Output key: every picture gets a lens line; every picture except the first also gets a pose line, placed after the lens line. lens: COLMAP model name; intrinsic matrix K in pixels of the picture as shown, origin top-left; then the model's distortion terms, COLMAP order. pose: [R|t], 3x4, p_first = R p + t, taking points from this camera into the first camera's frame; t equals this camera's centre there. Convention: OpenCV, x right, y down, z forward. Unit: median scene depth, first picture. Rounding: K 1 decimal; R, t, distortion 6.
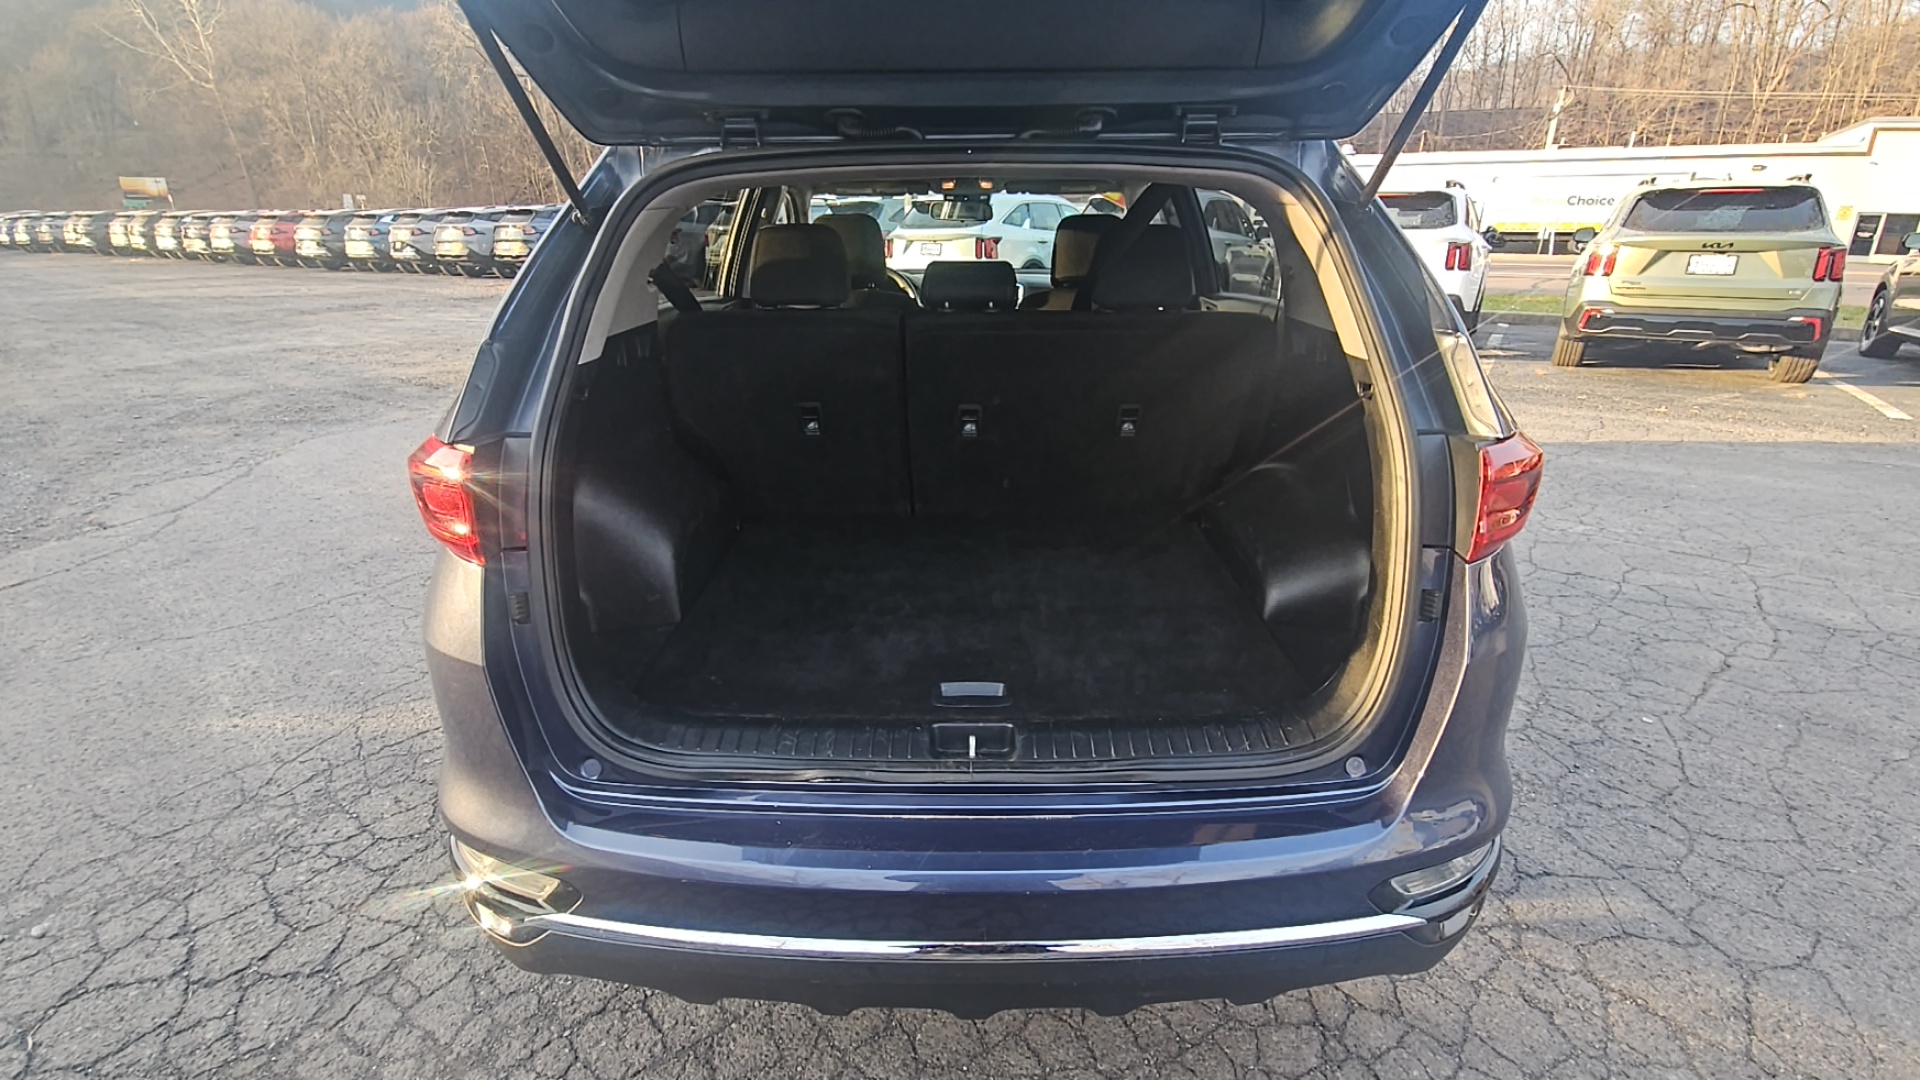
lens RADIAL K [[855.6, 0, 957.4], [0, 855.6, 536.4], [0, 0, 1]] dist [0.019746, -0.011224]
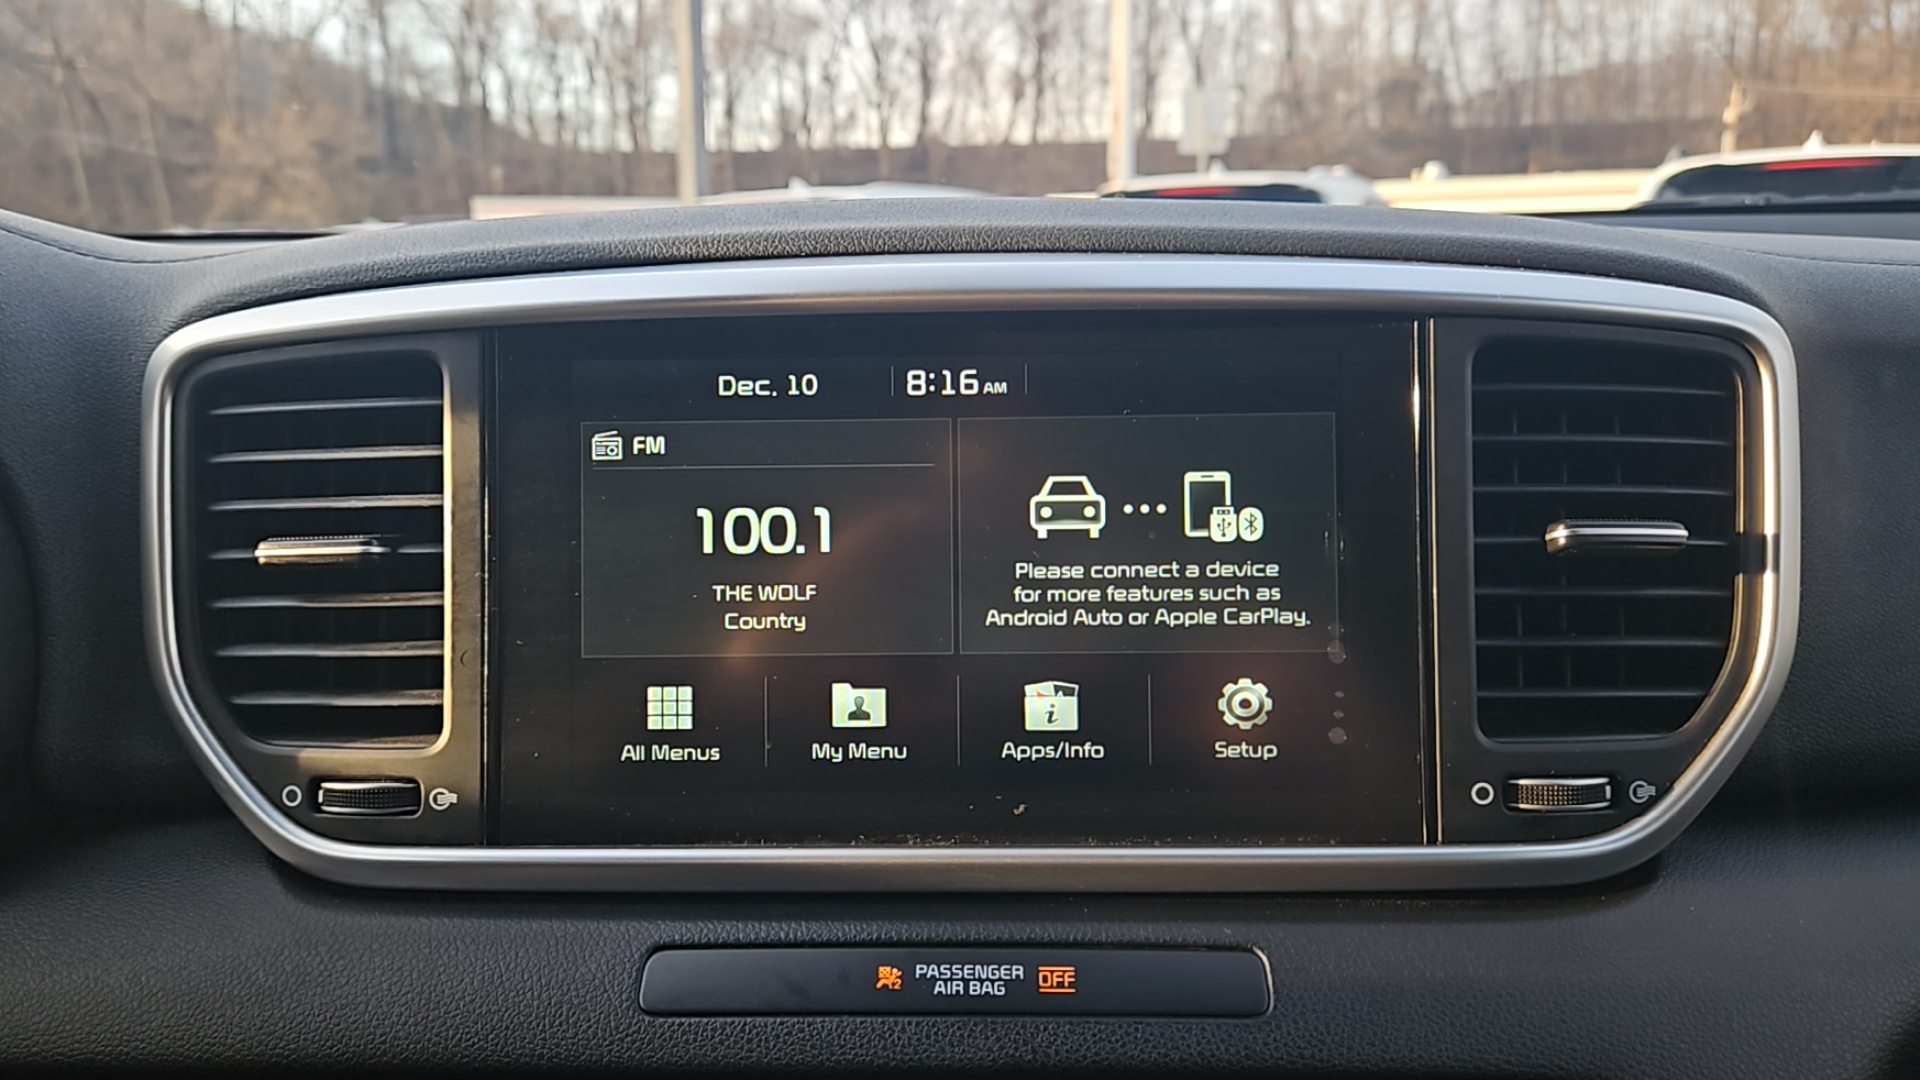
lens RADIAL K [[1439.5, 0, 966.3], [0, 1439.5, 544.9], [0, 0, 1]] dist [0.053725, -0.059848]
pose [[0.993983, -0.027725, 0.105970, 0.002269], [0.046248, 0.983201, -0.176568, -0.045562], [-0.099294, 0.180406, 0.978567, 0.160033]]
